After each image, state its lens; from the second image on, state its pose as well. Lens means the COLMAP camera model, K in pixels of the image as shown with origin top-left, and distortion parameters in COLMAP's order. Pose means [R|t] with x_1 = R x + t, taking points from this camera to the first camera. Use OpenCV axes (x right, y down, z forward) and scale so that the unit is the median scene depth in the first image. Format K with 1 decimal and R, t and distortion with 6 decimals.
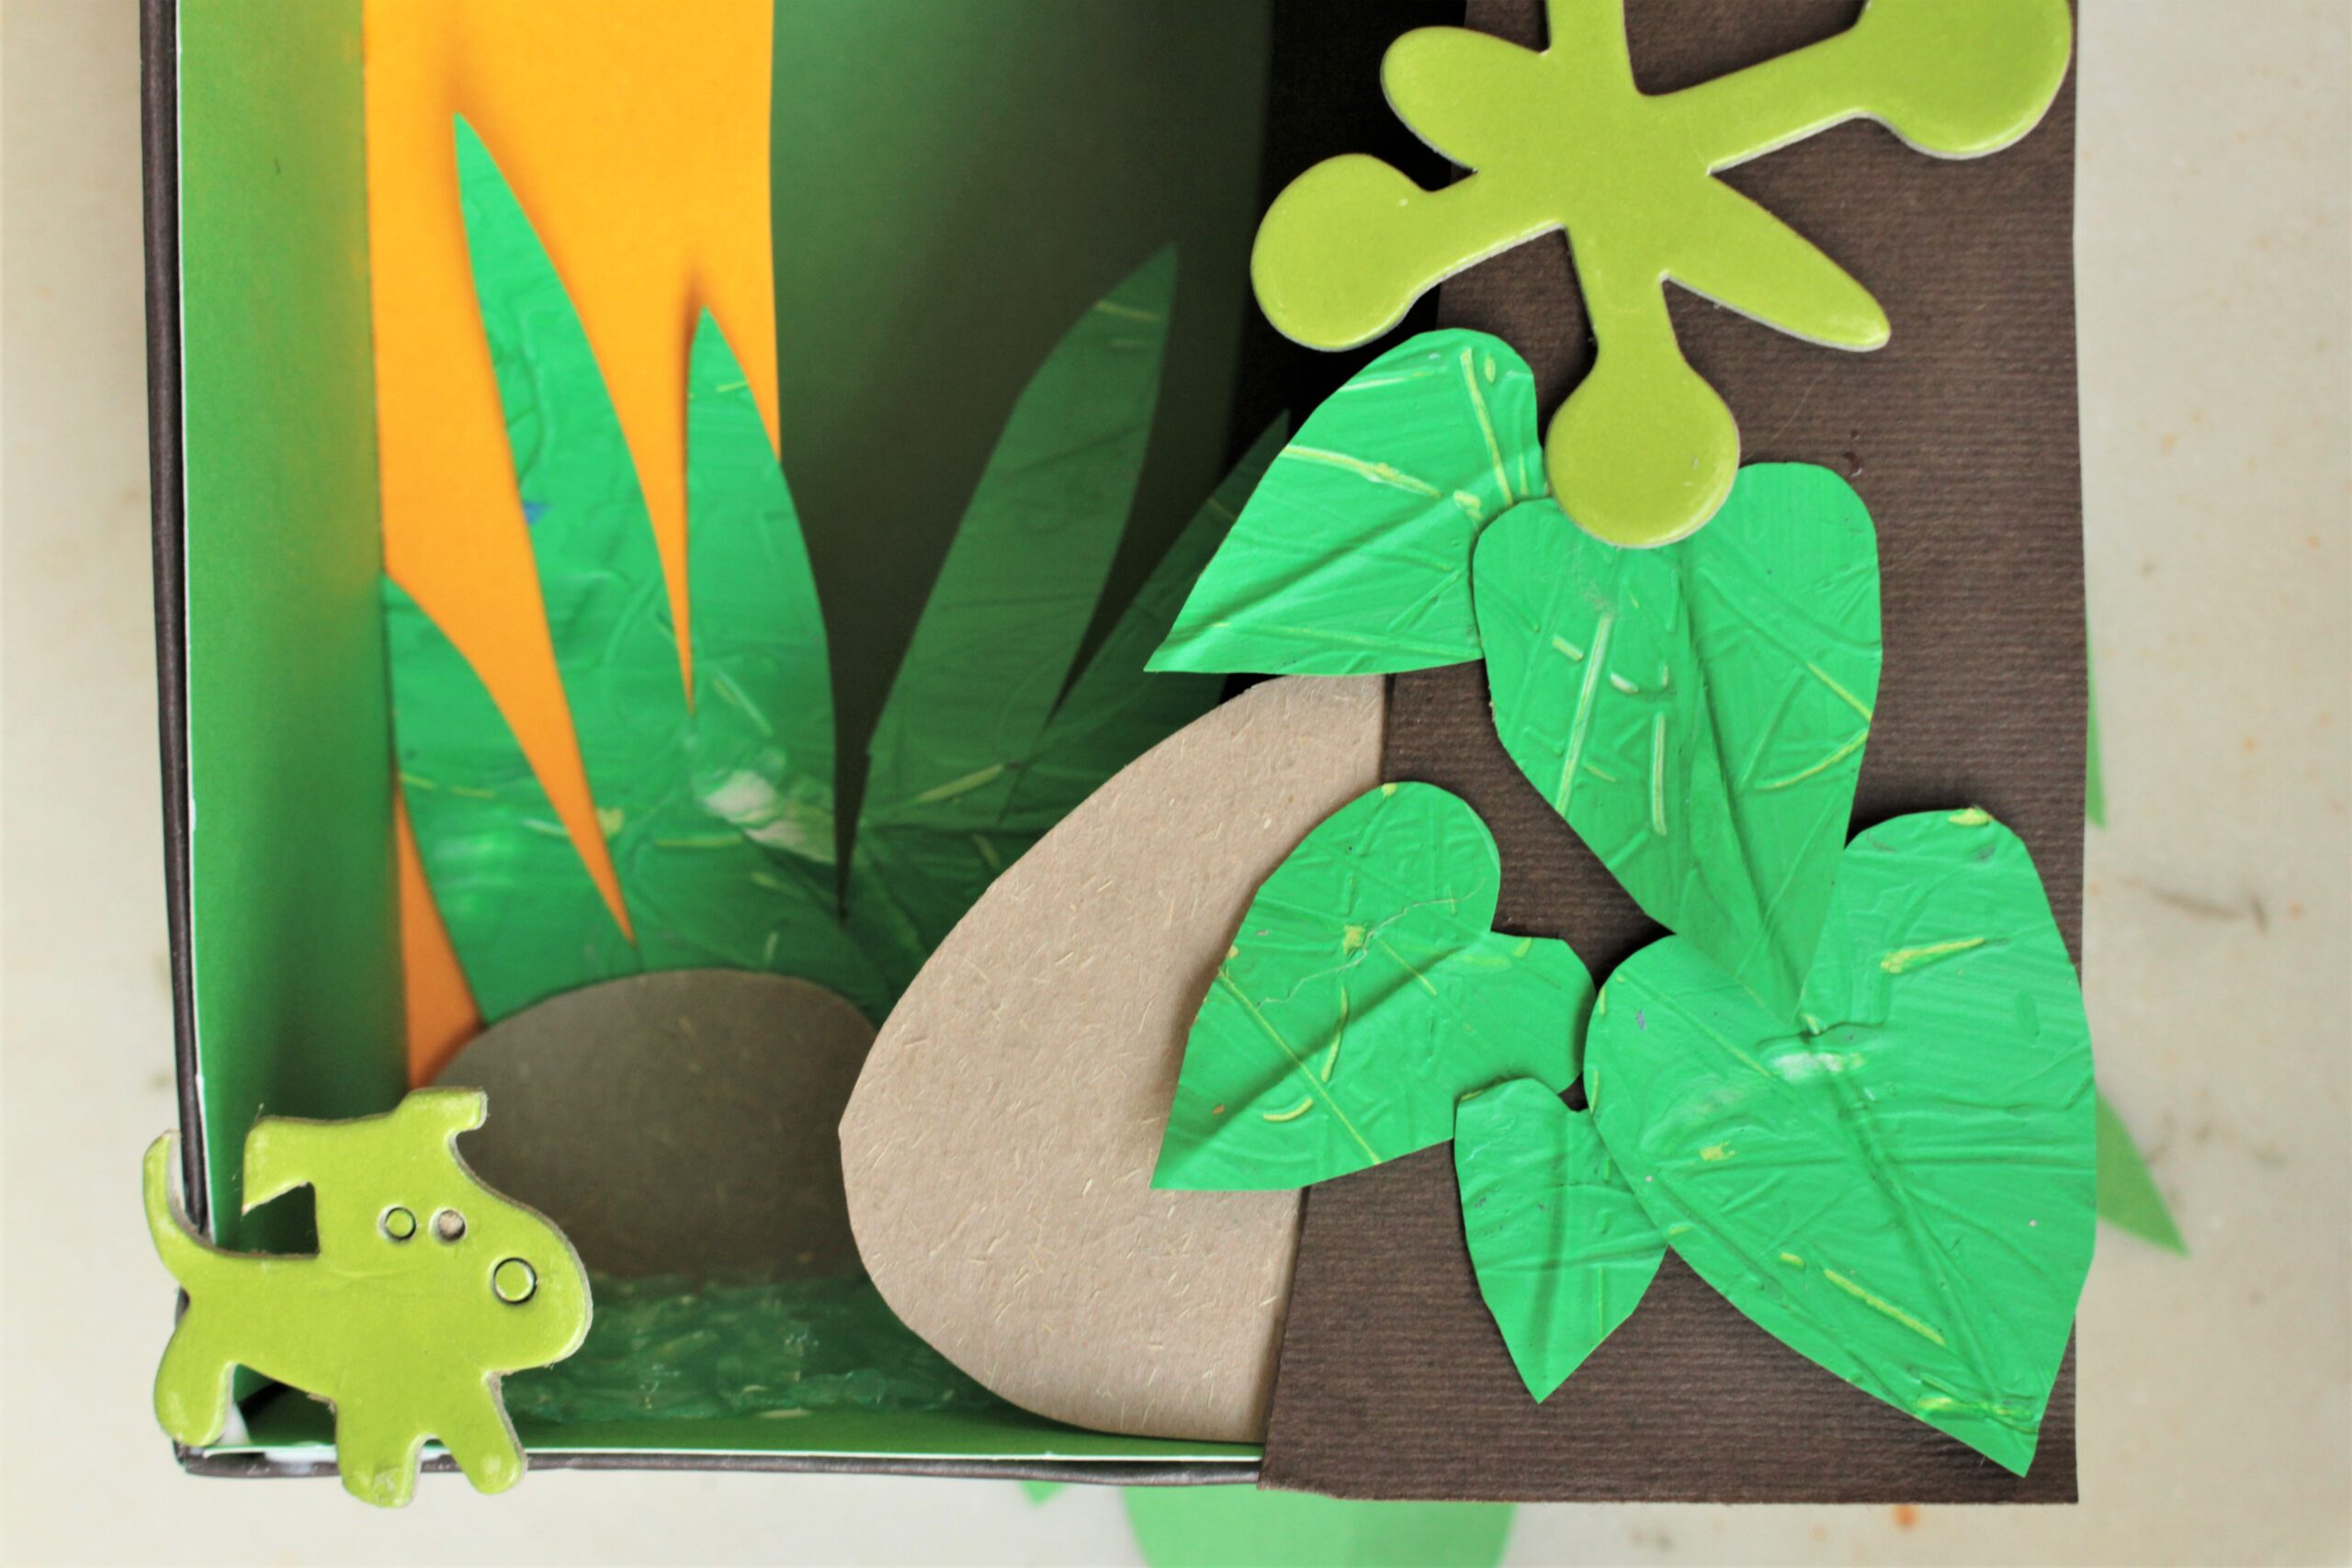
lens RADIAL K [[3277.2, 0, 1176.0], [0, 3277.2, 784.0], [0, 0, 1]] dist [-0.036616, 0.077925]
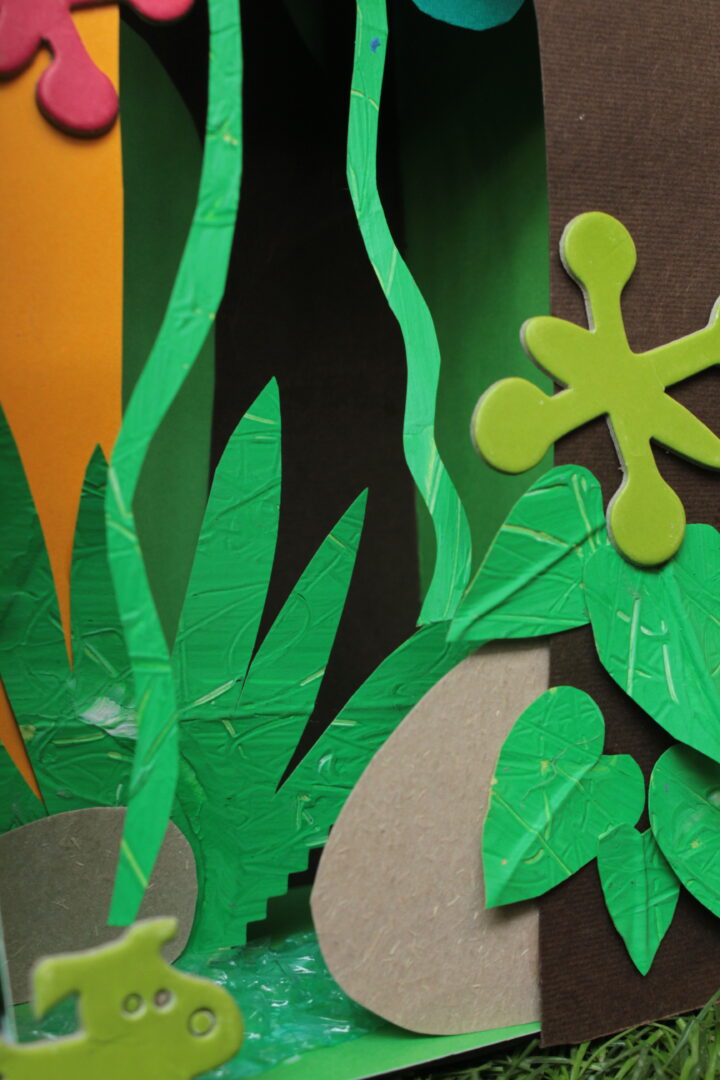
lens RADIAL K [[1505.0, 0, 360.0], [0, 1505.0, 540.0], [0, 0, 1]] dist [-0.036616, 0.077925]
pose [[0.870222, -0.045670, 0.490538, -0.491273], [0.058088, 0.998260, -0.010110, -0.088385], [-0.489223, 0.037293, 0.871361, 0.244685]]
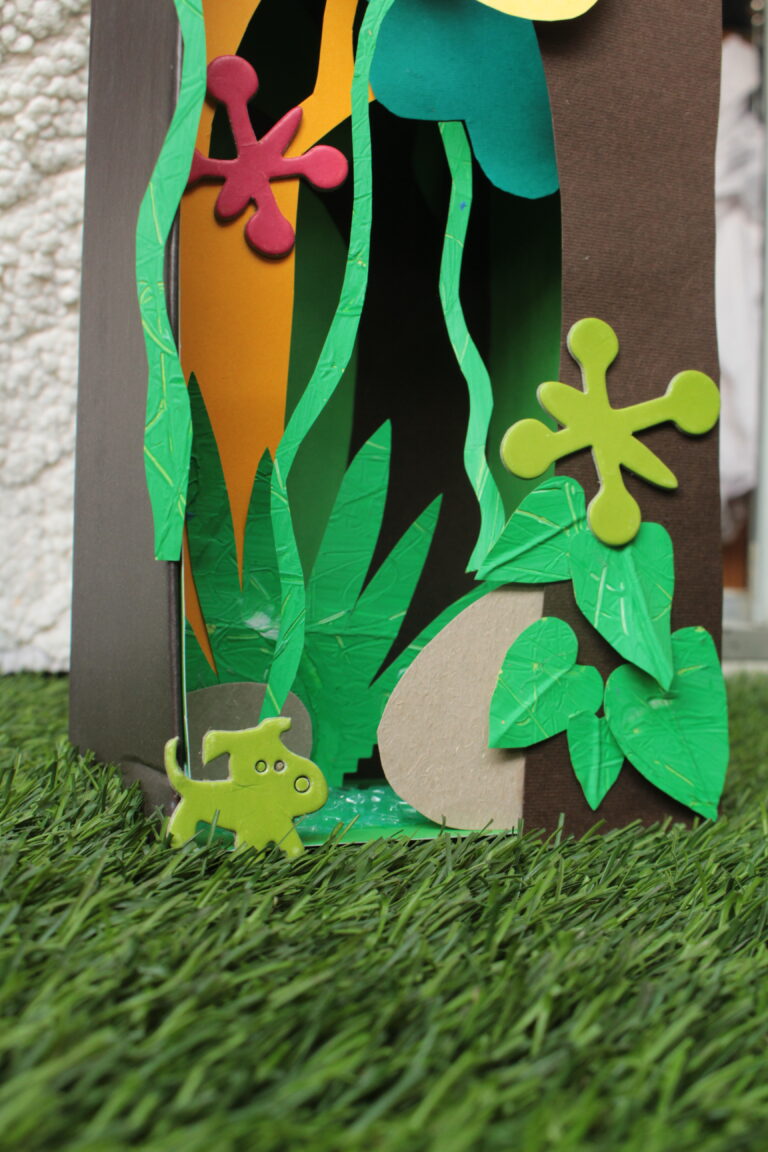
lens RADIAL K [[1437.1, 0, 385.9], [0, 1437.1, 529.1], [0, 0, 1]] dist [-0.011146, 0.004279]
pose [[0.912580, 0.041936, 0.406742, -0.642422], [-0.009376, 0.996612, -0.081716, 0.030043], [-0.408791, 0.070758, 0.909881, -0.204809]]
